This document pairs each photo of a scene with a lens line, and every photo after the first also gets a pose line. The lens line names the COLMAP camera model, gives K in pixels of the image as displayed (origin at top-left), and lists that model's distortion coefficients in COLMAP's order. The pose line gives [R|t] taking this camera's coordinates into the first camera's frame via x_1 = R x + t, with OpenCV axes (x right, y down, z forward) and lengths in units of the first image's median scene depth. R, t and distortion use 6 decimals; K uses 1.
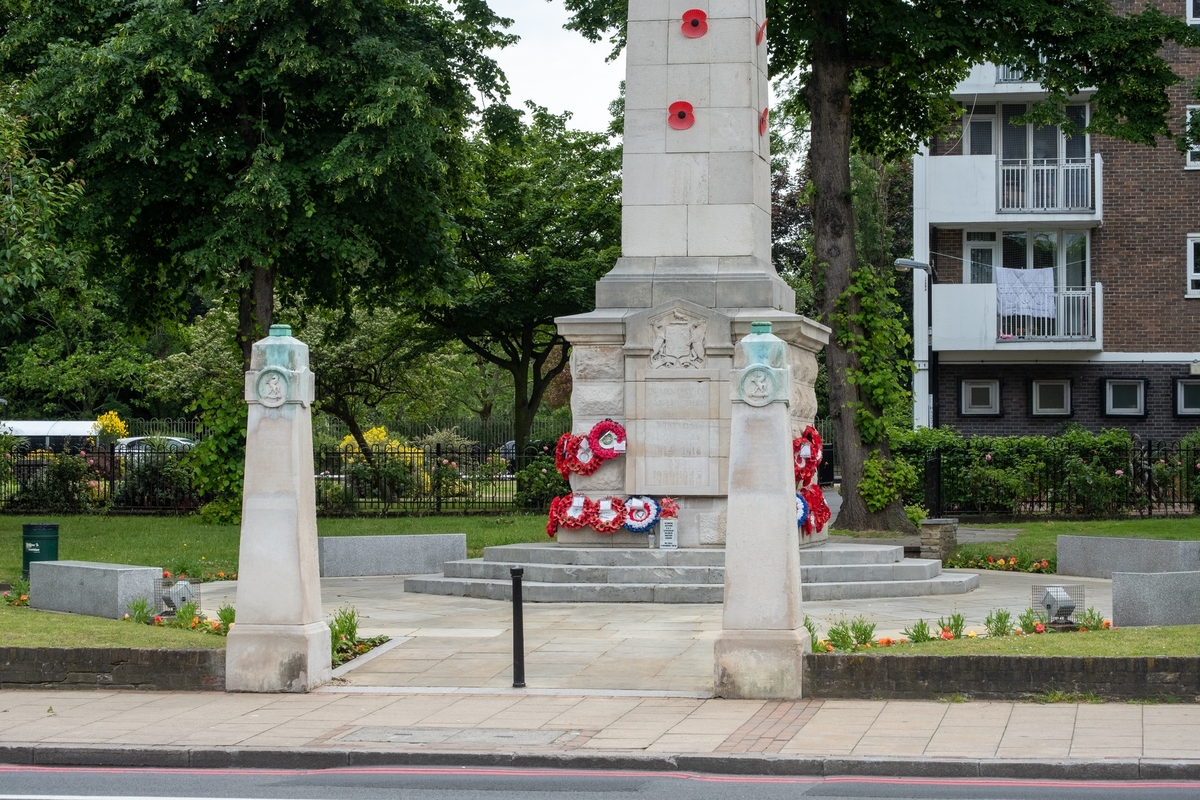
lens RADIAL K [[2944.1, 0, 615.9], [0, 2944.1, 396.8], [0, 0, 1]] dist [0.010122, 0.026836]
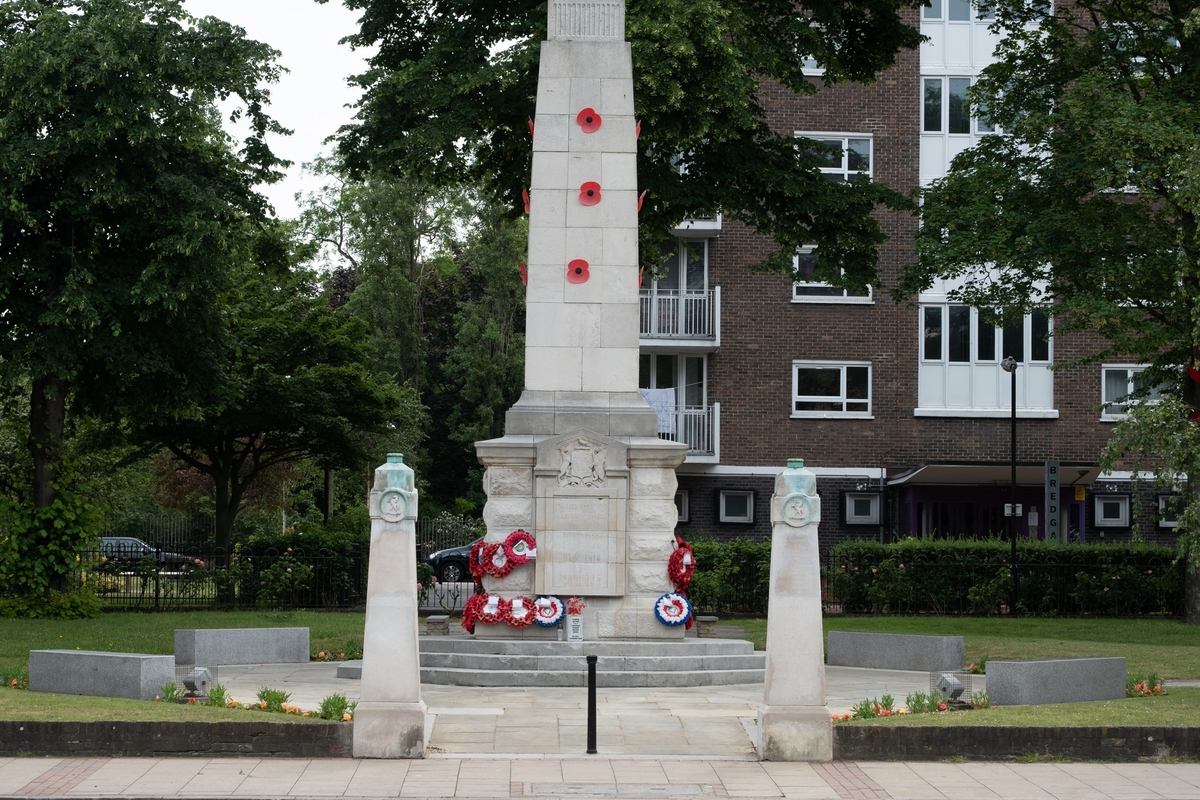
lens RADIAL K [[2944.1, 0, 615.9], [0, 2944.1, 396.8], [0, 0, 1]] dist [0.010122, 0.026836]
pose [[0.978496, 0.021181, 0.205177, -0.206738], [-0.014522, 0.999320, -0.033905, -0.006088], [-0.205756, 0.030196, 0.978137, -0.152225]]
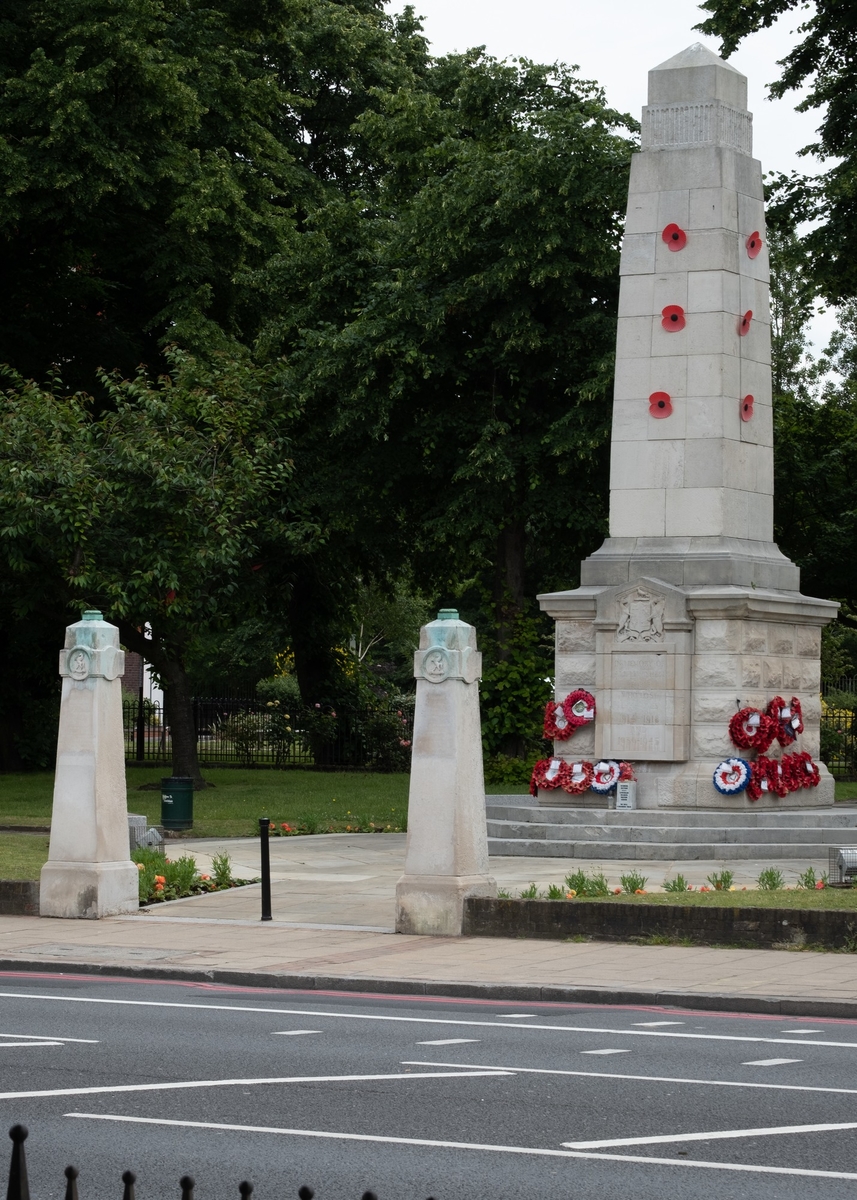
lens RADIAL K [[3314.9, 0, 430.9], [0, 3314.9, 685.9], [0, 0, 1]] dist [-0.037526, 1.238099]
pose [[0.946194, 0.007337, -0.323516, 0.339479], [-0.003425, 0.999914, 0.012660, -0.008699], [0.323581, -0.010871, 0.946138, -0.169146]]
